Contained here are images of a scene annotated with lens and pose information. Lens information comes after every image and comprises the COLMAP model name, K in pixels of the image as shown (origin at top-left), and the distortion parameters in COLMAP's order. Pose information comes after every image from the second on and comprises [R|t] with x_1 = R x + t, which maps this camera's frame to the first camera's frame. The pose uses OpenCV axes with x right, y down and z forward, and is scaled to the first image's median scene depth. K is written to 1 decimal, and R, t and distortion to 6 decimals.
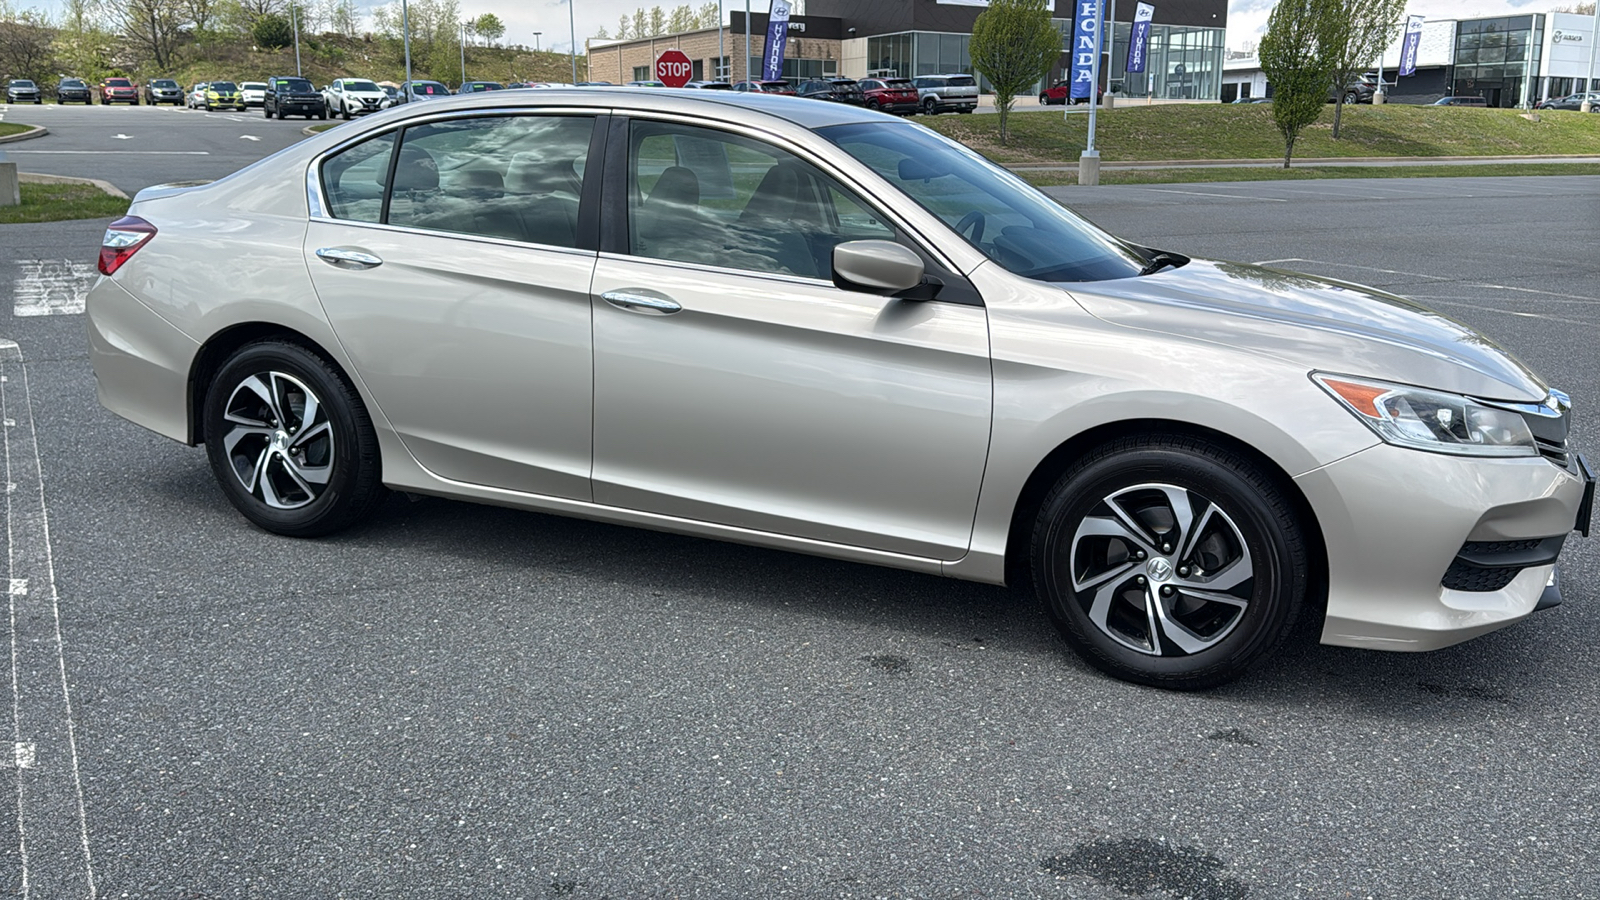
lens RADIAL K [[1378.0, 0, 838.3], [0, 1378.0, 451.3], [0, 0, 1]] dist [0.127500, -0.207558]
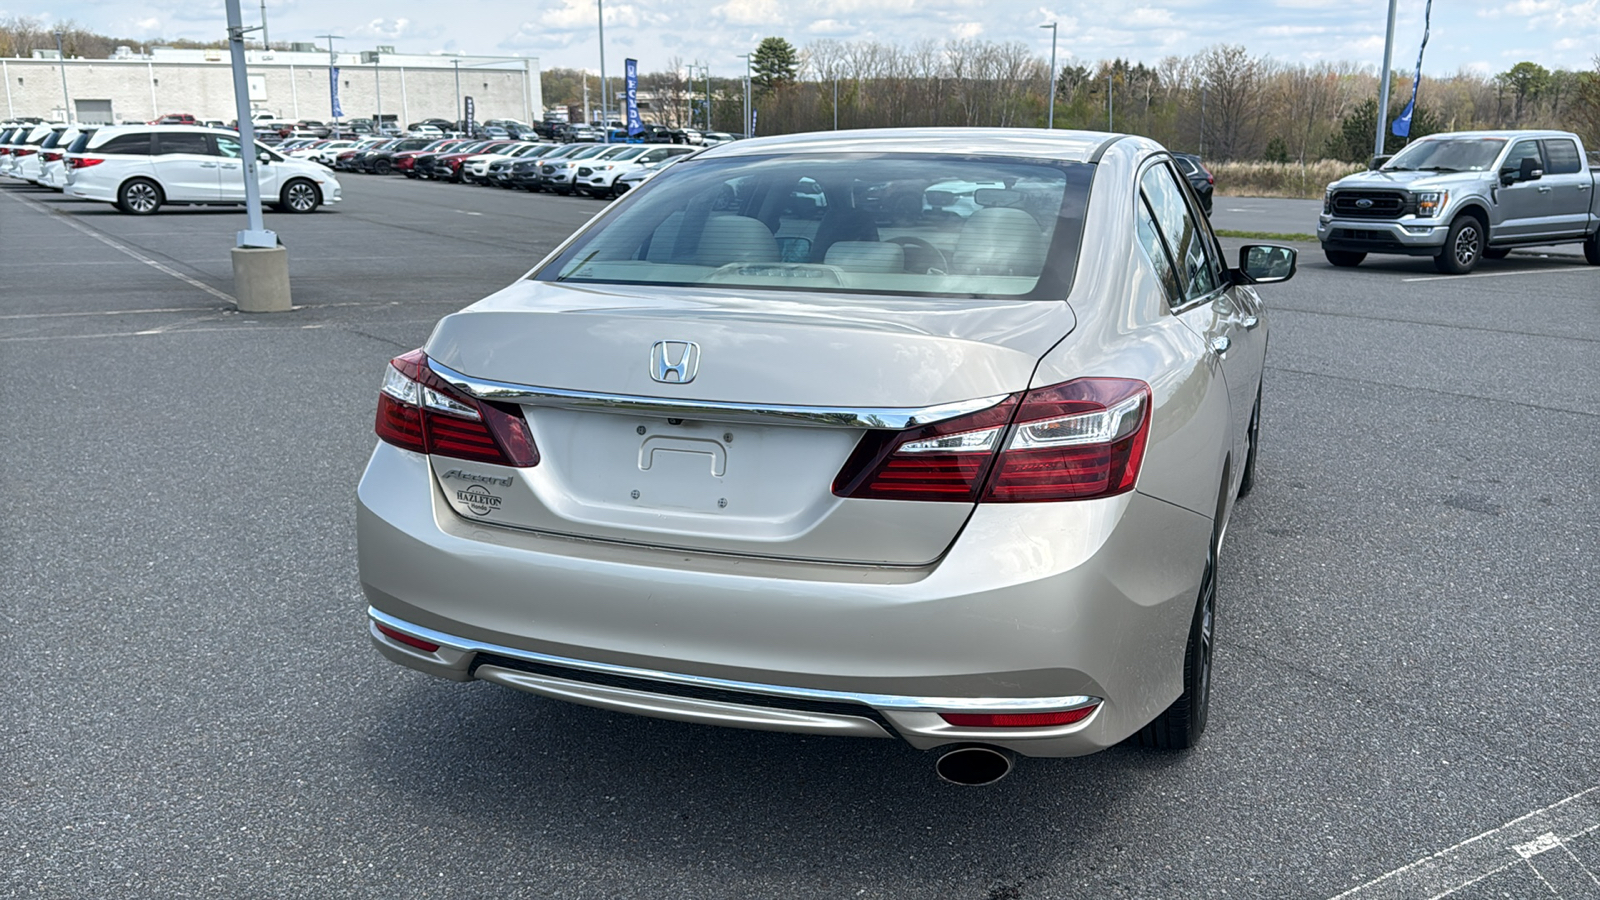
lens RADIAL K [[1378.0, 0, 811.4], [0, 1378.0, 464.0], [0, 0, 1]] dist [0.127500, -0.207558]
pose [[-0.049119, -0.240916, 0.969302, -1.206293], [0.221647, 0.943647, 0.245772, -0.342810], [-0.973889, 0.226915, 0.007047, 1.304075]]
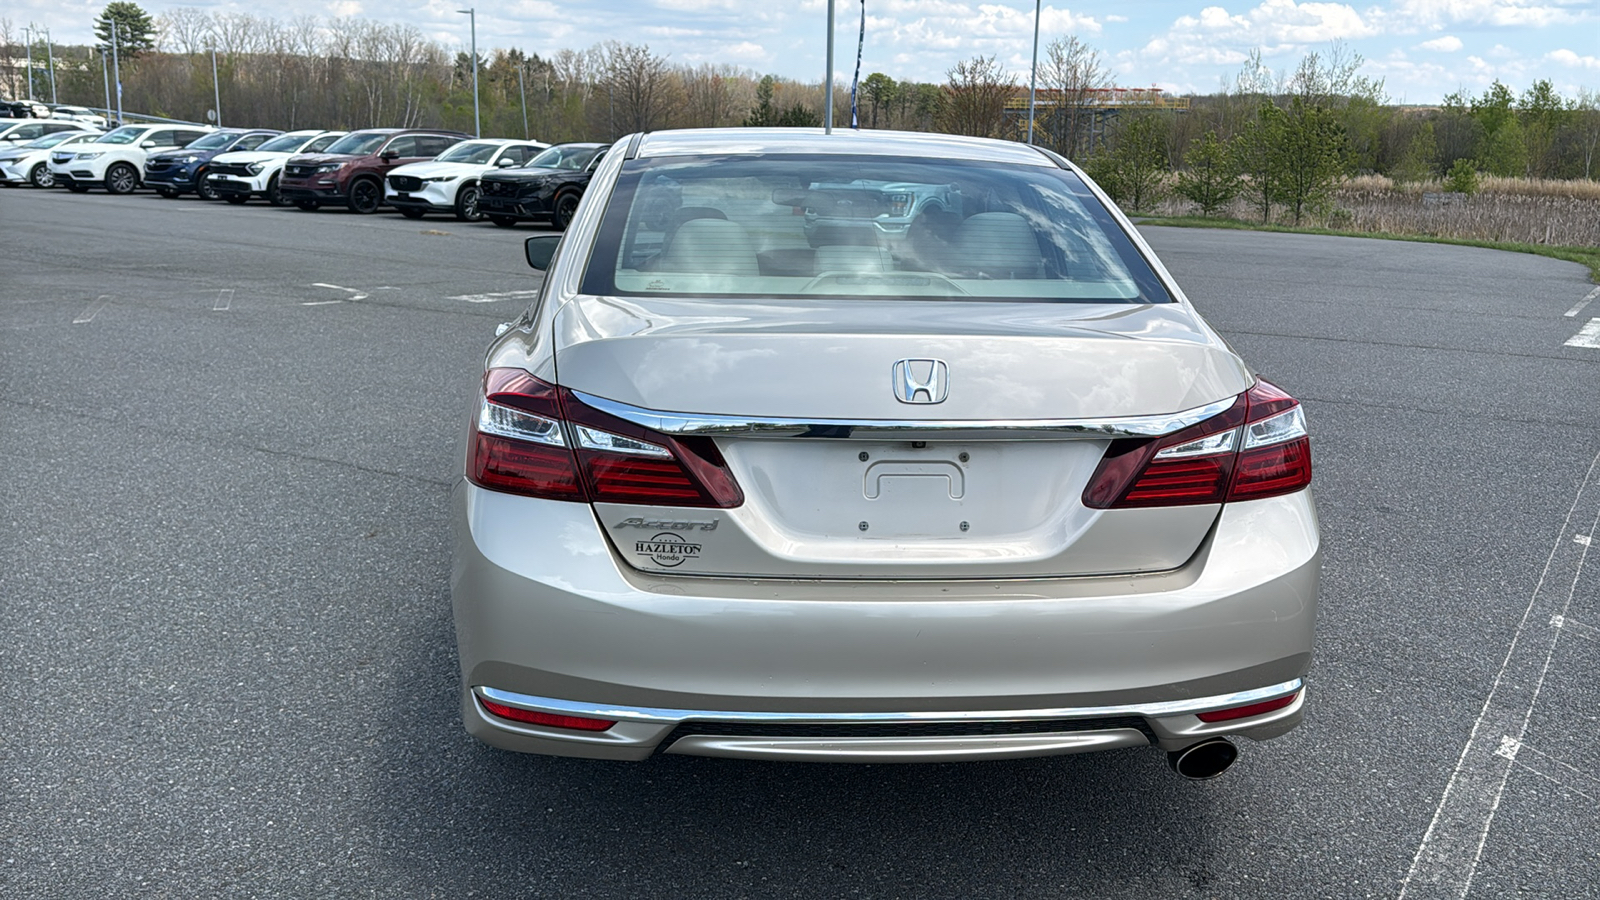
lens RADIAL K [[1378.0, 0, 834.9], [0, 1378.0, 449.4], [0, 0, 1]] dist [0.127500, -0.207558]
pose [[-0.468008, -0.218577, 0.856267, -1.077023], [0.166242, 0.929856, 0.328224, -0.418008], [-0.867947, 0.295959, -0.398843, 1.632139]]
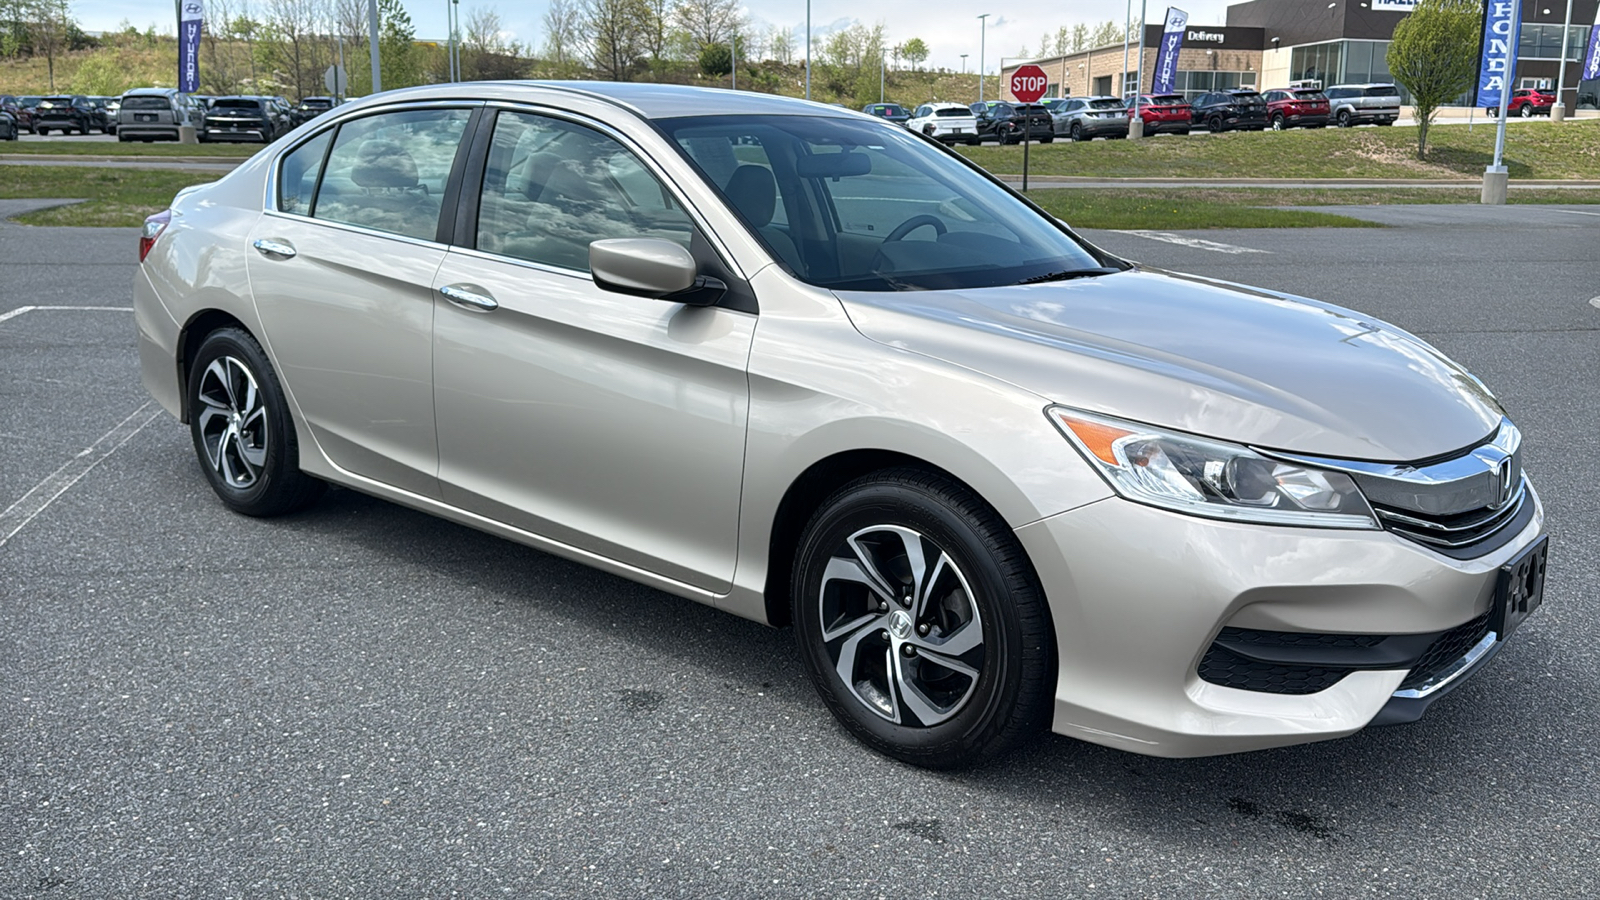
lens RADIAL K [[1378.0, 0, 832.8], [0, 1378.0, 465.1], [0, 0, 1]] dist [0.127500, -0.207558]
pose [[0.953664, 0.066815, -0.293361, 0.375390], [-0.067987, 0.997667, 0.006209, -0.014285], [0.293092, 0.014023, 0.955982, 0.140149]]
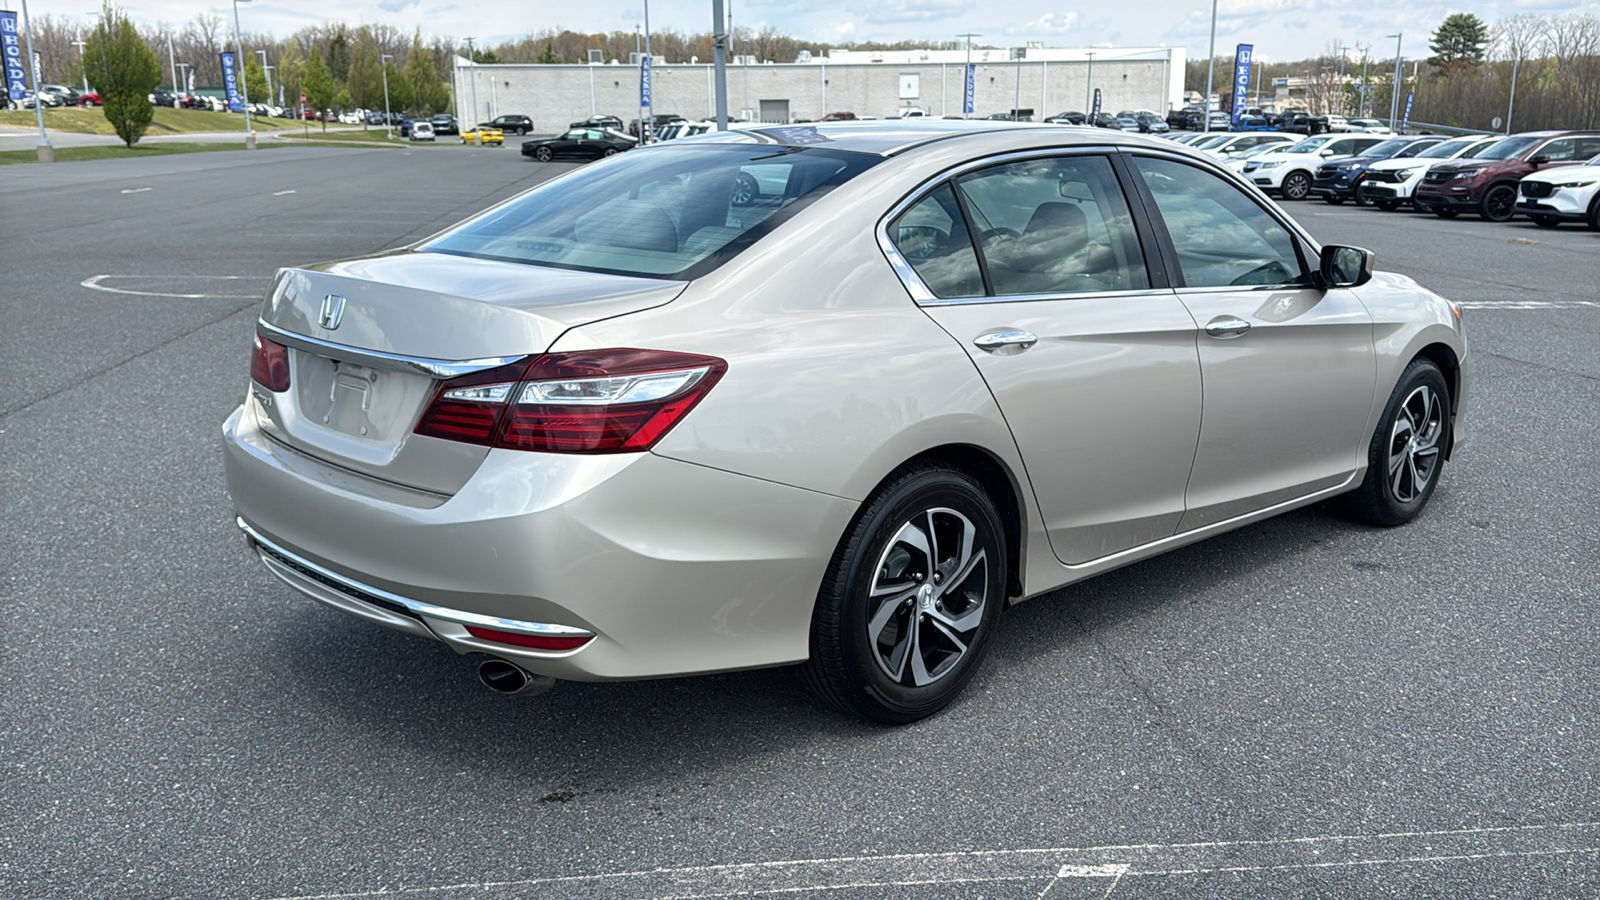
lens RADIAL K [[1378.0, 0, 814.9], [0, 1378.0, 481.1], [0, 0, 1]] dist [0.127500, -0.207558]
pose [[0.394966, -0.238678, 0.887150, -1.190315], [0.211847, 0.963299, 0.164850, -0.227365], [-0.893937, 0.122830, 0.431034, 0.799378]]
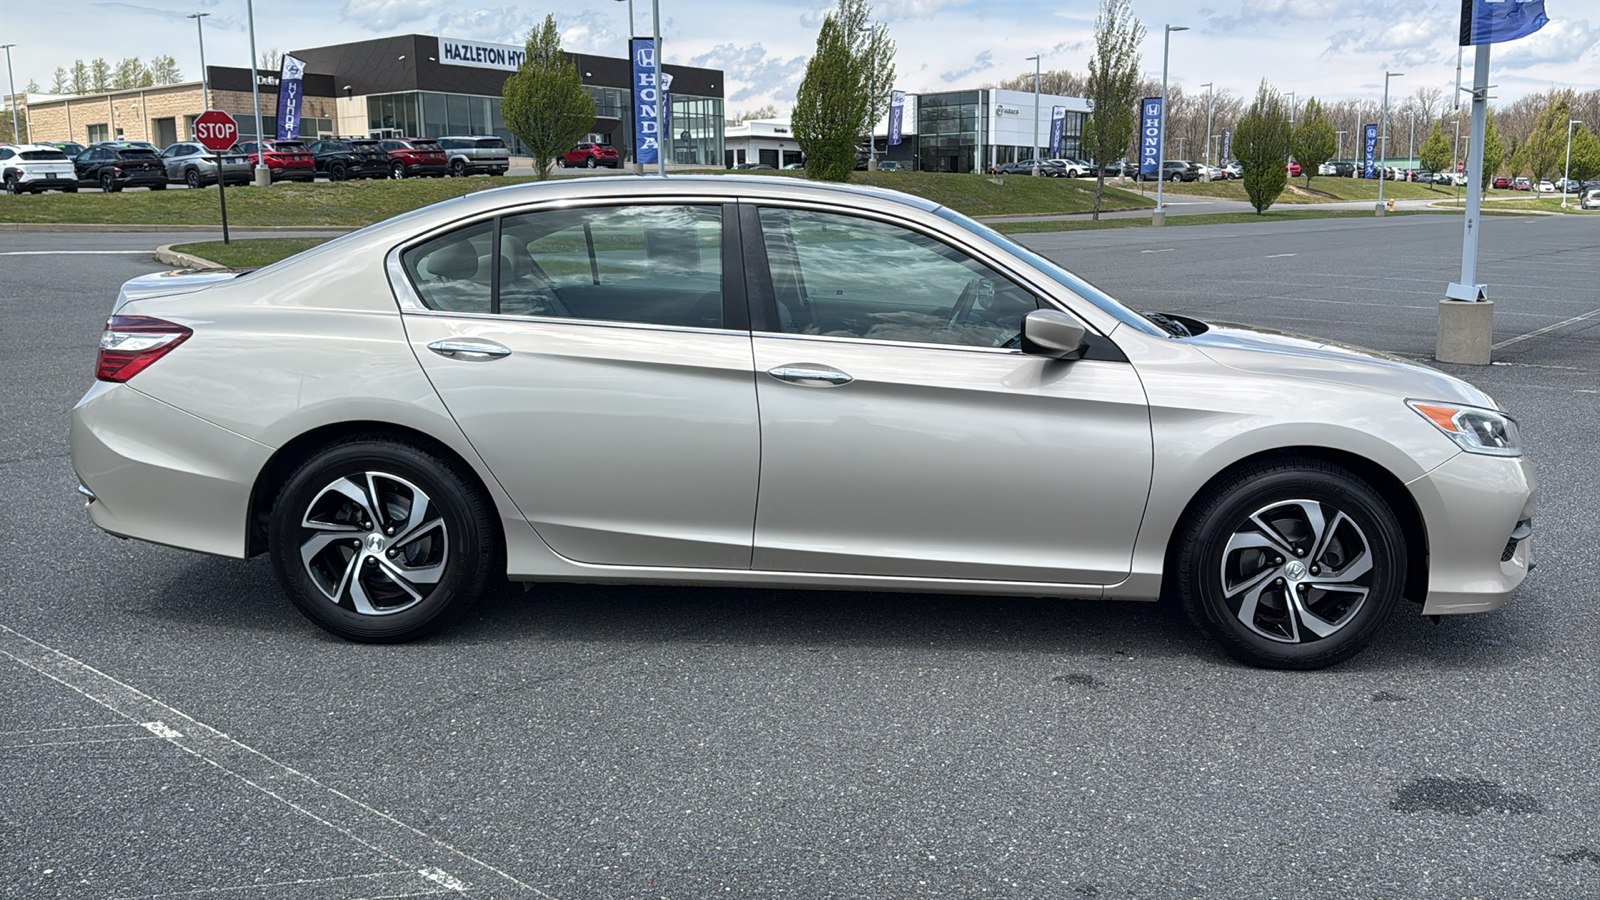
lens RADIAL K [[1378.0, 0, 843.5], [0, 1378.0, 442.5], [0, 0, 1]] dist [0.127500, -0.207558]
pose [[0.933712, -0.072756, 0.350555, -0.474973], [0.089339, 0.995508, -0.031343, -0.019647], [-0.346700, 0.060583, 0.936017, -0.005655]]
